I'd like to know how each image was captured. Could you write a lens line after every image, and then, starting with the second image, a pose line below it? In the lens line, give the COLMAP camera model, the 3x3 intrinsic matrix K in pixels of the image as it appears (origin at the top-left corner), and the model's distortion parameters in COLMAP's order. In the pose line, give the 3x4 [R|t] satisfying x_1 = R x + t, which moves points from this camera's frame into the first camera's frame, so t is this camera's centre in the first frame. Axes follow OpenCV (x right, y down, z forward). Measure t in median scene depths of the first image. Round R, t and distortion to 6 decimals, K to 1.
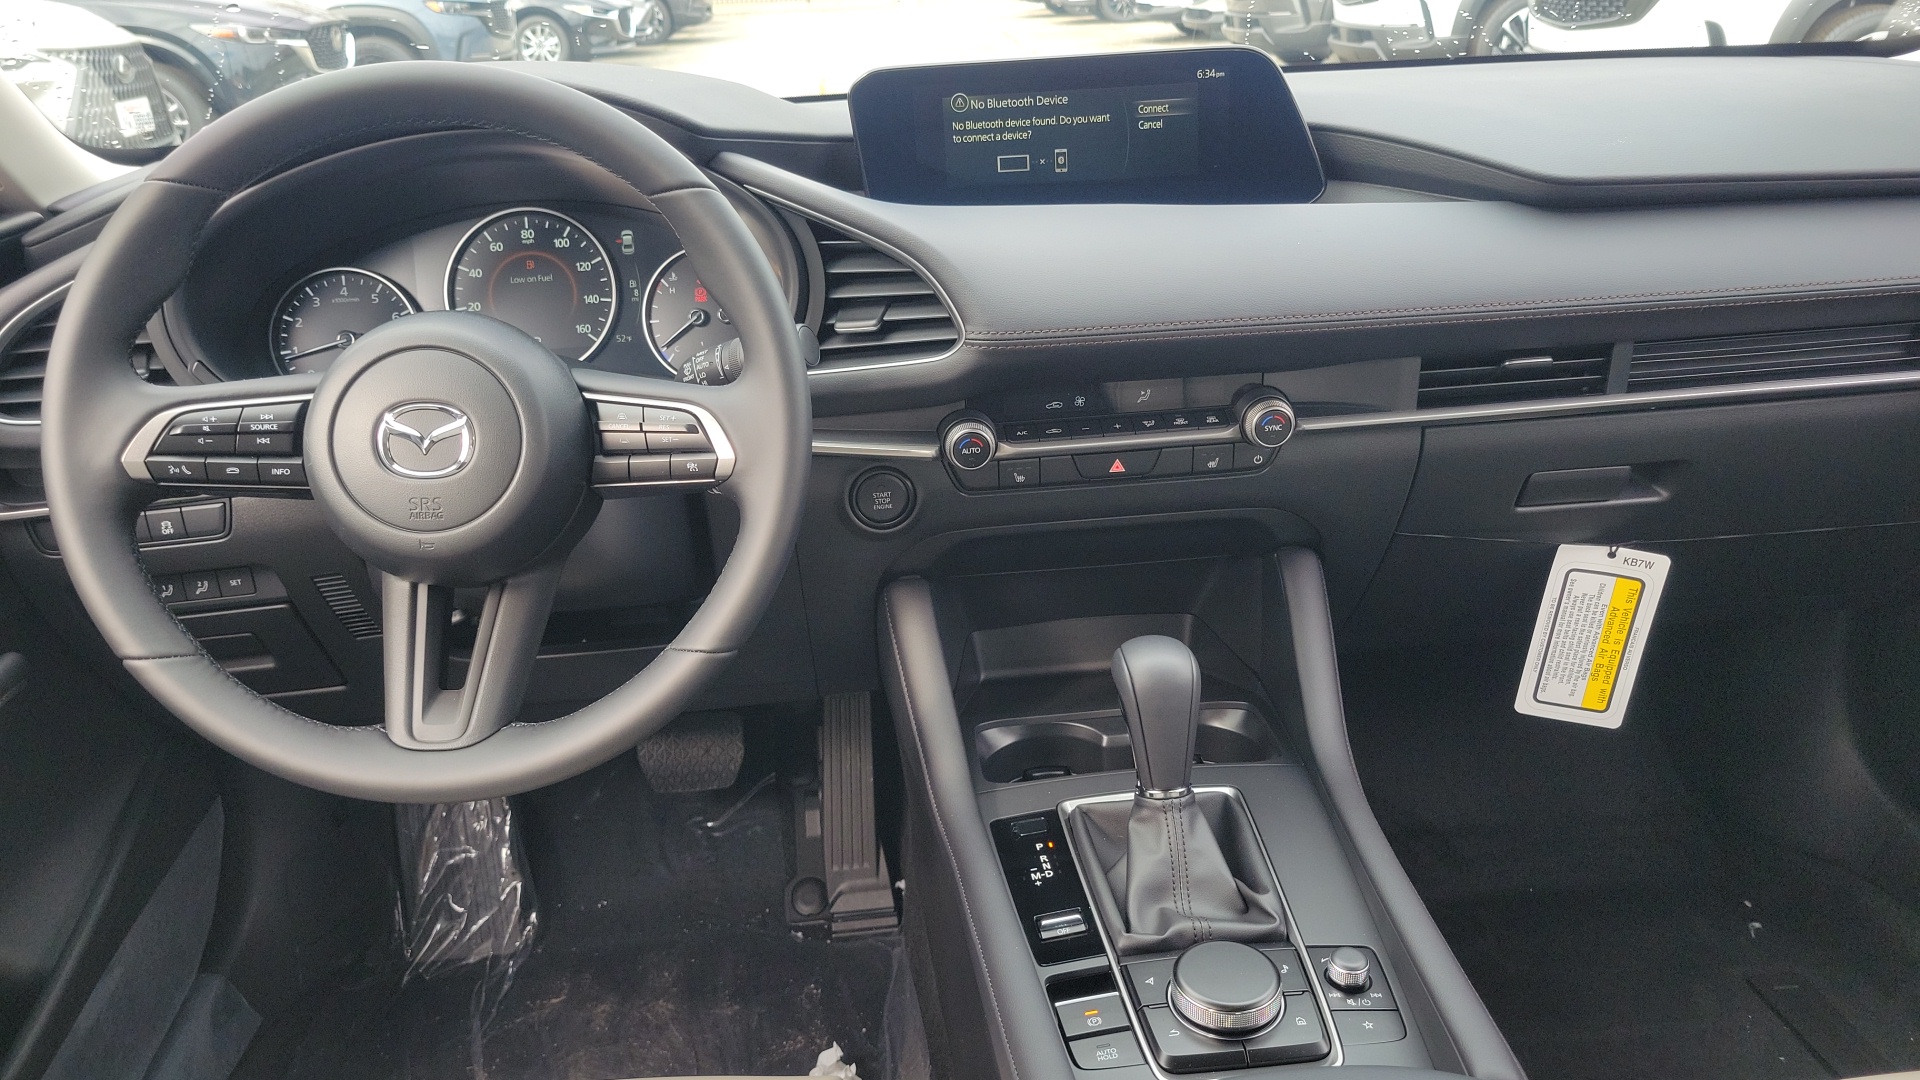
lens RADIAL K [[1481.2, 0, 967.2], [0, 1481.2, 538.2], [0, 0, 1]] dist [0.033548, -0.030419]
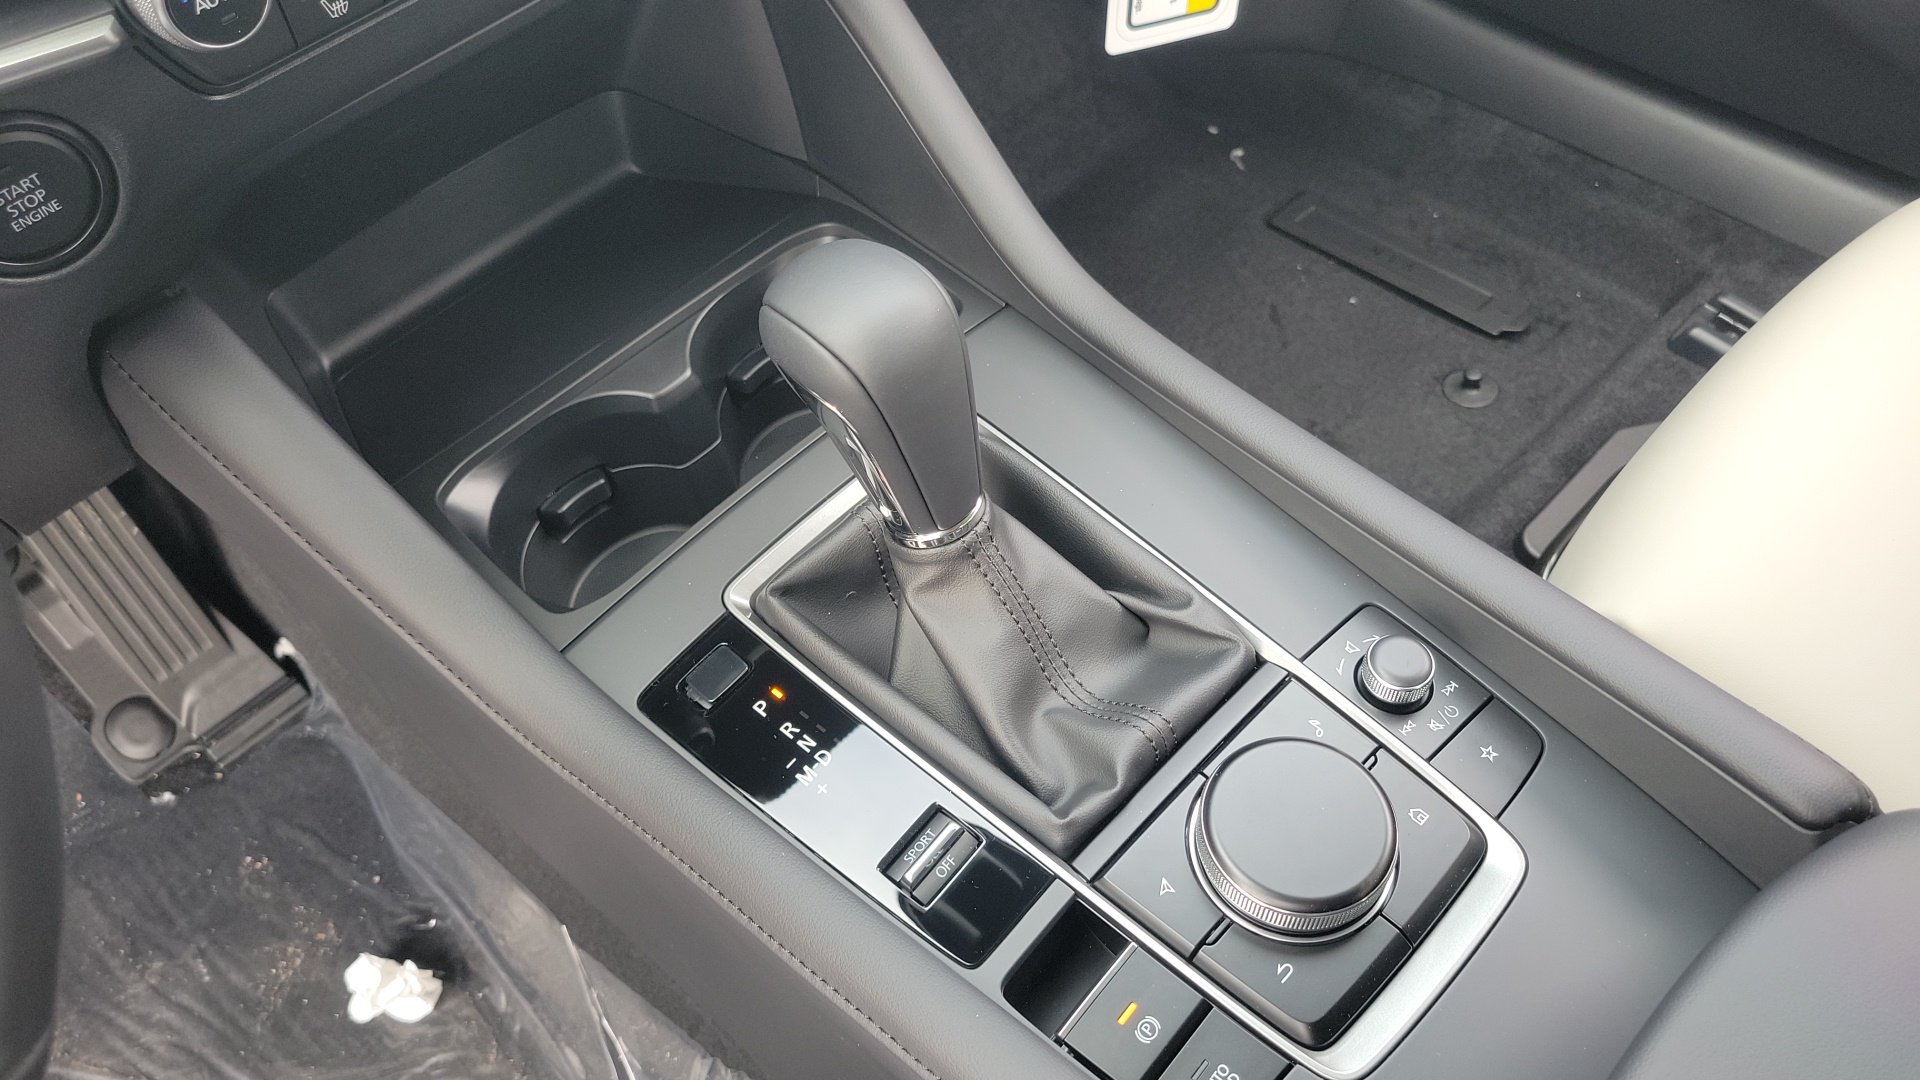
lens RADIAL K [[1481.2, 0, 954.3], [0, 1481.2, 522.8], [0, 0, 1]] dist [0.033548, -0.030419]
pose [[0.766292, -0.511104, 0.389319, -0.065560], [0.266725, 0.804333, 0.530948, -0.099966], [-0.584512, -0.303020, 0.752678, 0.536864]]
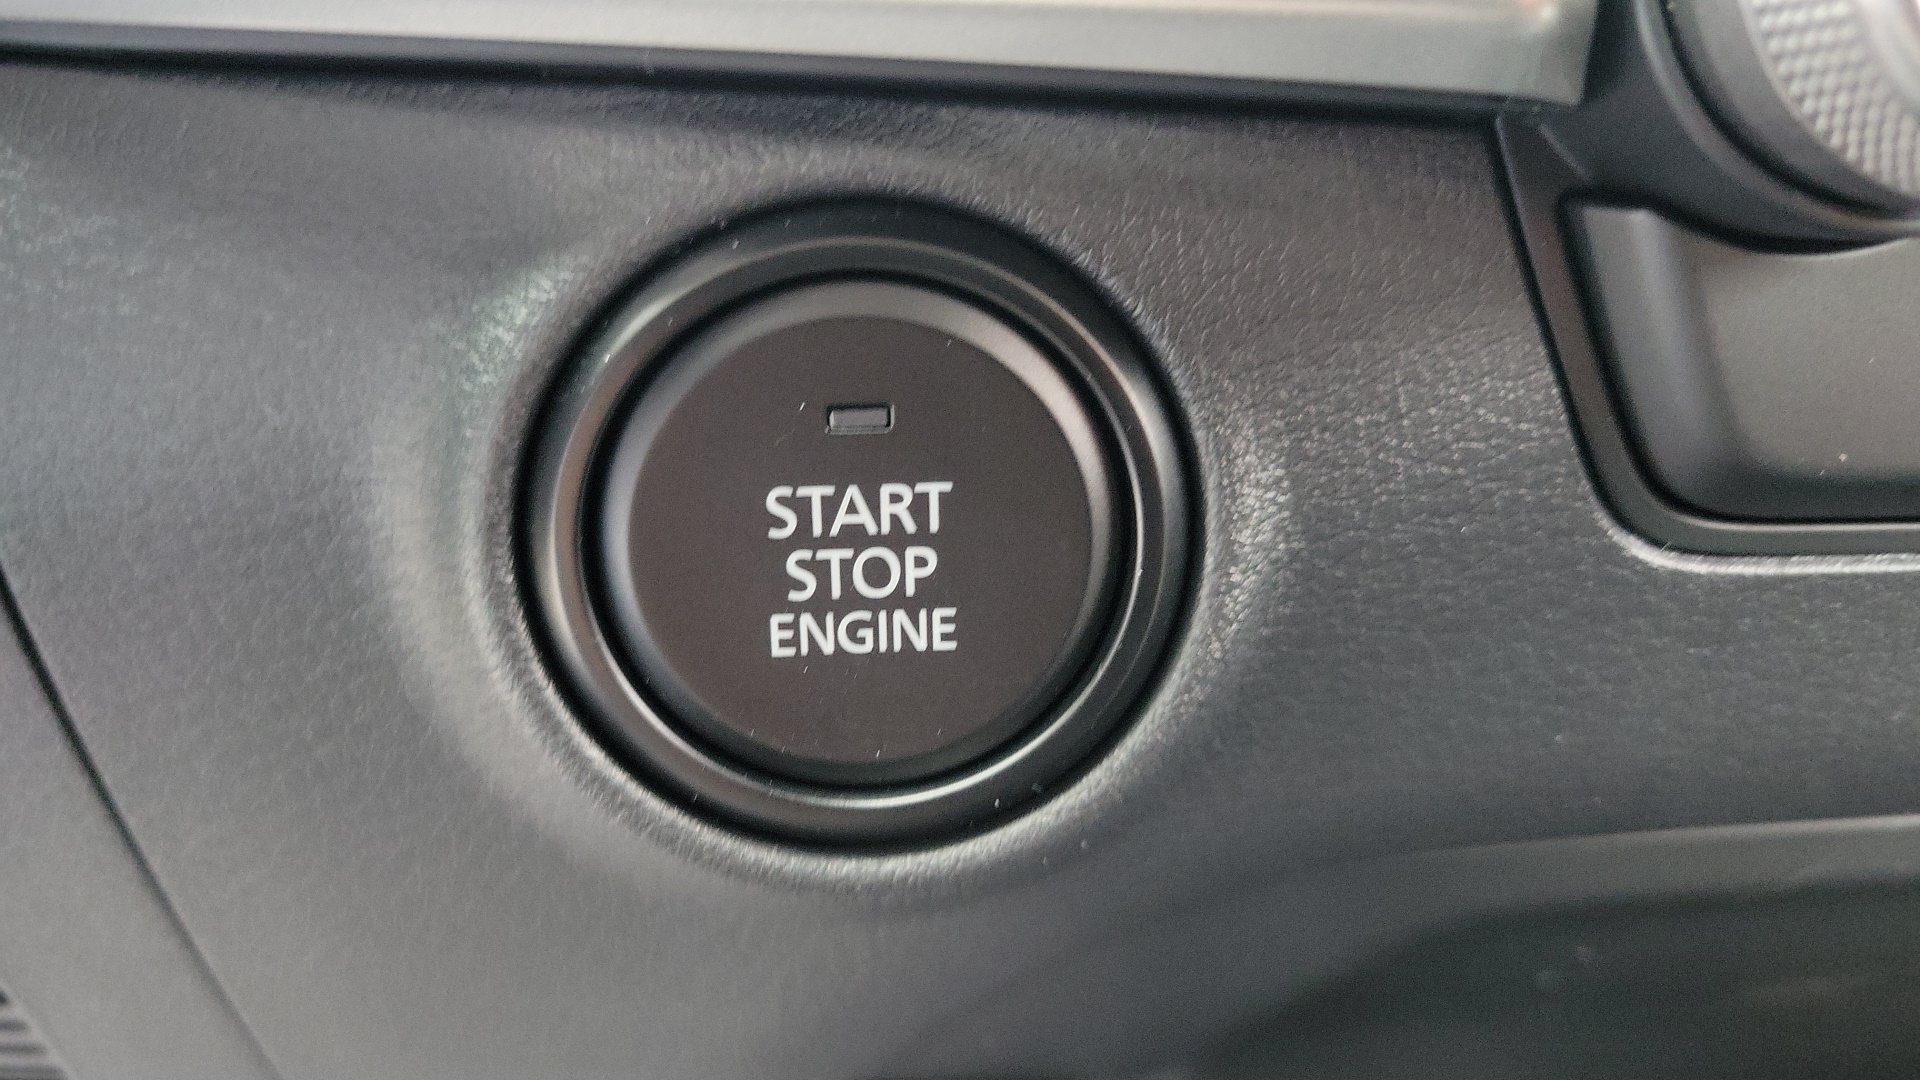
lens RADIAL K [[1481.2, 0, 962.9], [0, 1481.2, 537.8], [0, 0, 1]] dist [0.033548, -0.030419]
pose [[0.998901, 0.043985, 0.016217, -0.051508], [-0.043019, 0.997517, -0.055754, -0.022312], [-0.018629, 0.054995, 0.998313, 0.895394]]
